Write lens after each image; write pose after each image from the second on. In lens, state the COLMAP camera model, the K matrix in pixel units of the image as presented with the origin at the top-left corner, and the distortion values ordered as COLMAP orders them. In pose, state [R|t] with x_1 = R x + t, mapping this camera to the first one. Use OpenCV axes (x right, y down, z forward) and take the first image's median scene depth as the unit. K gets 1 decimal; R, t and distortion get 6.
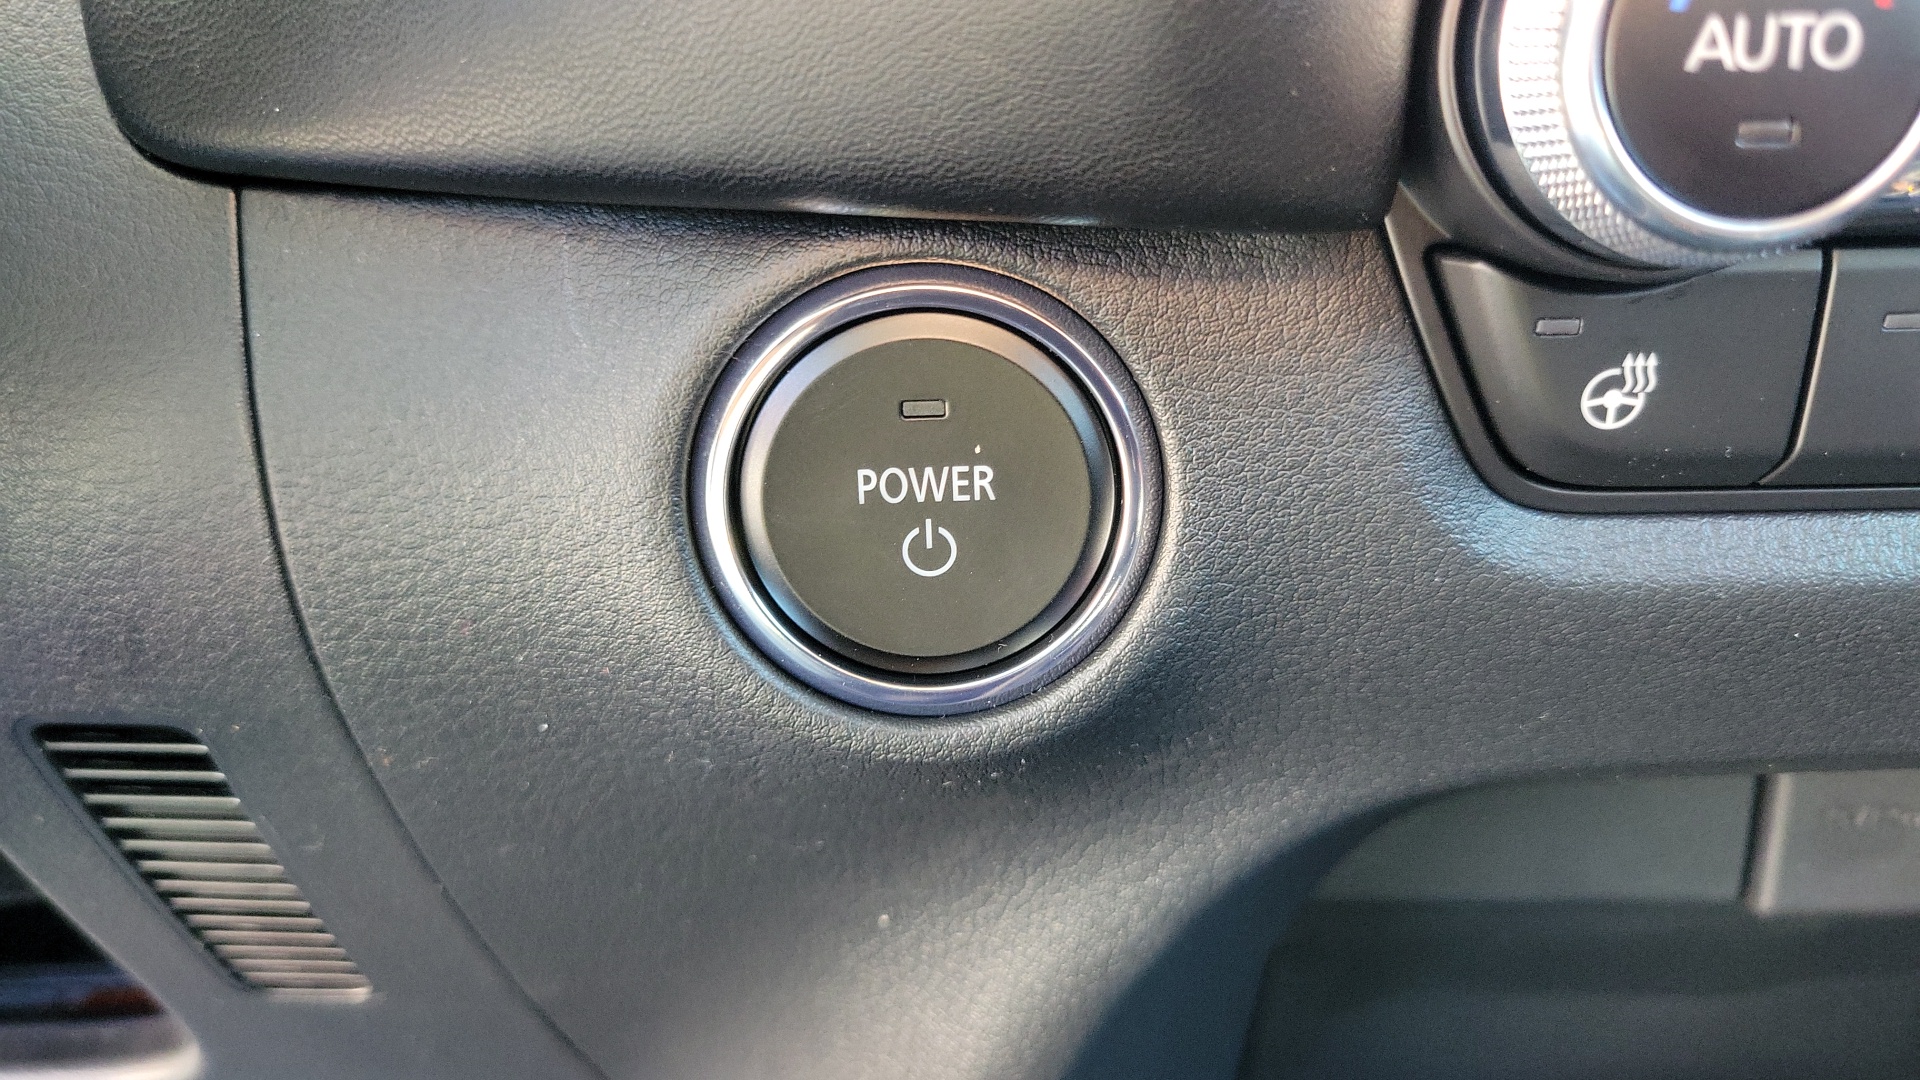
lens RADIAL K [[1520.6, 0, 1014.8], [0, 1520.6, 534.9], [0, 0, 1]] dist [-0.009150, -0.004550]
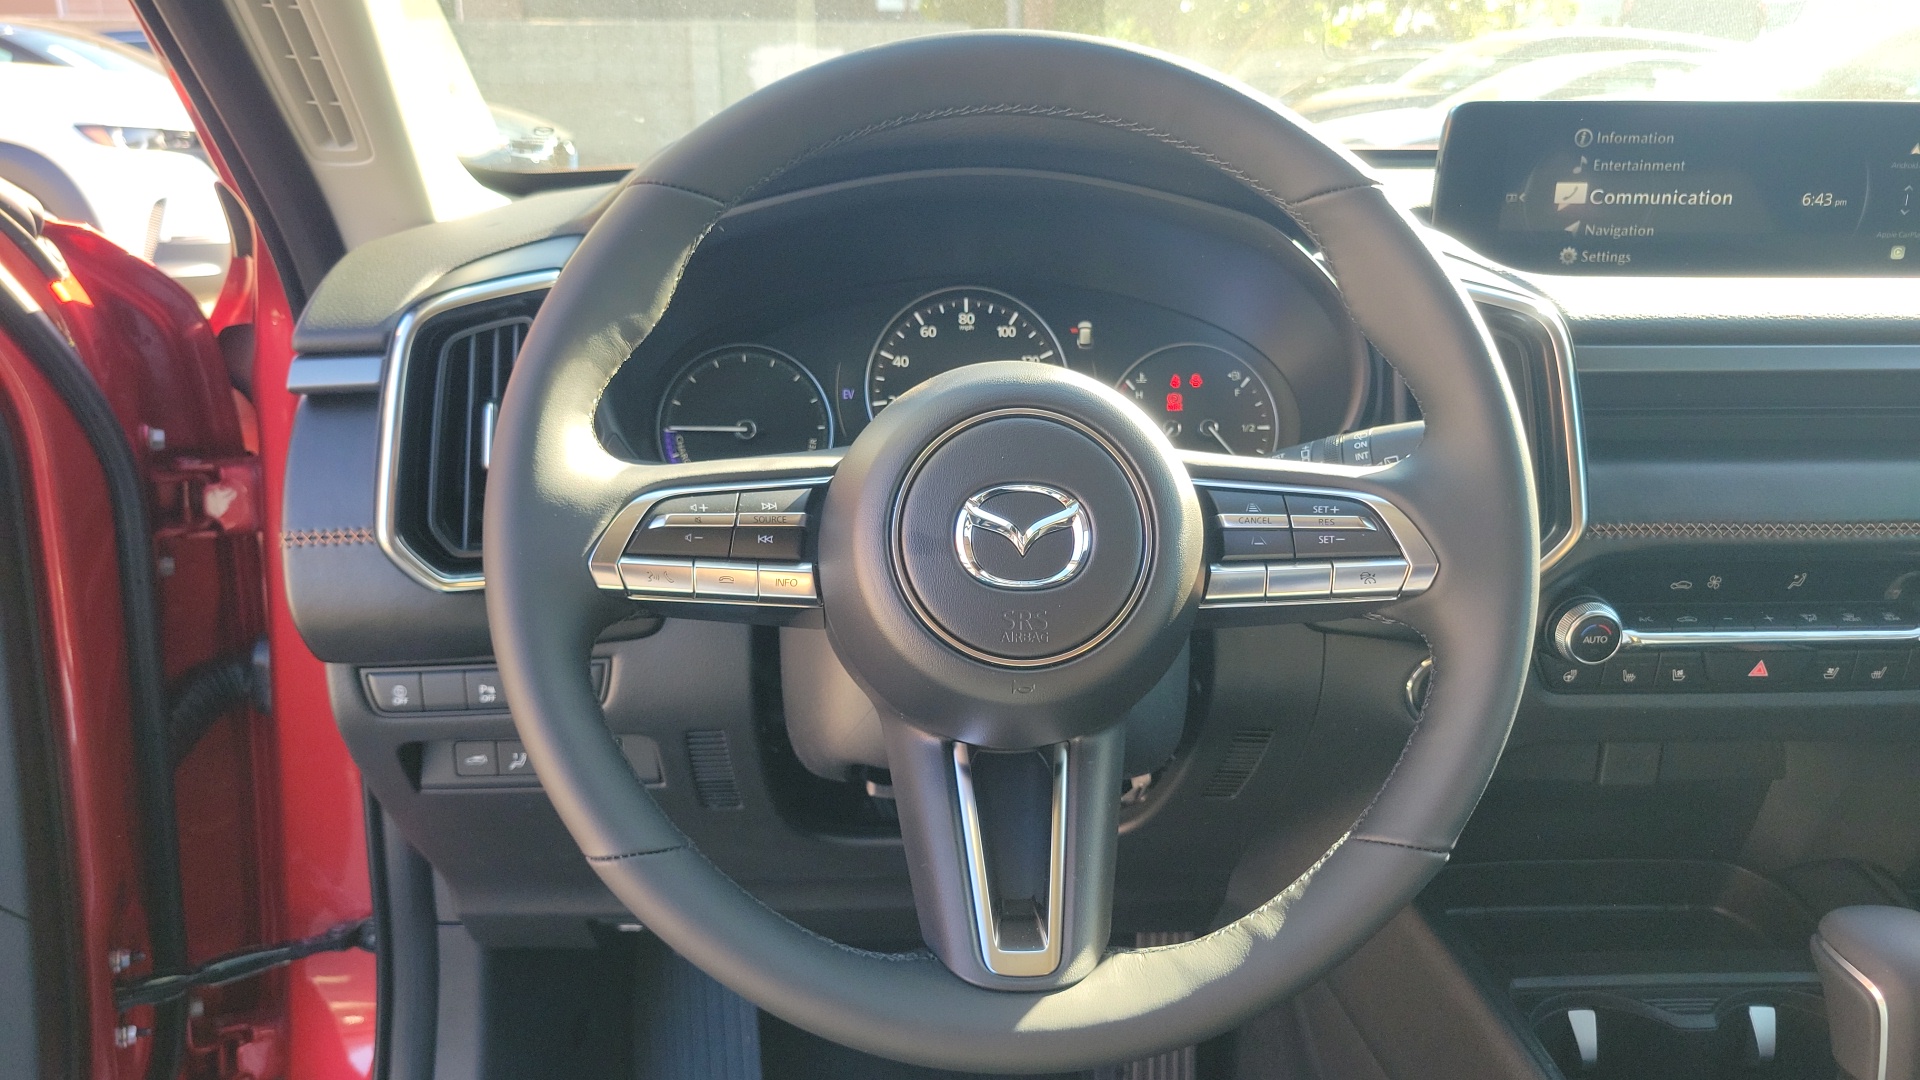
lens RADIAL K [[1464.5, 0, 948.0], [0, 1464.5, 533.0], [0, 0, 1]] dist [0.023079, -0.004350]
pose [[0.999809, 0.015463, 0.011979, -1.984919], [-0.015535, 0.999862, 0.005953, -0.612347], [-0.011885, -0.006138, 0.999911, -4.431274]]
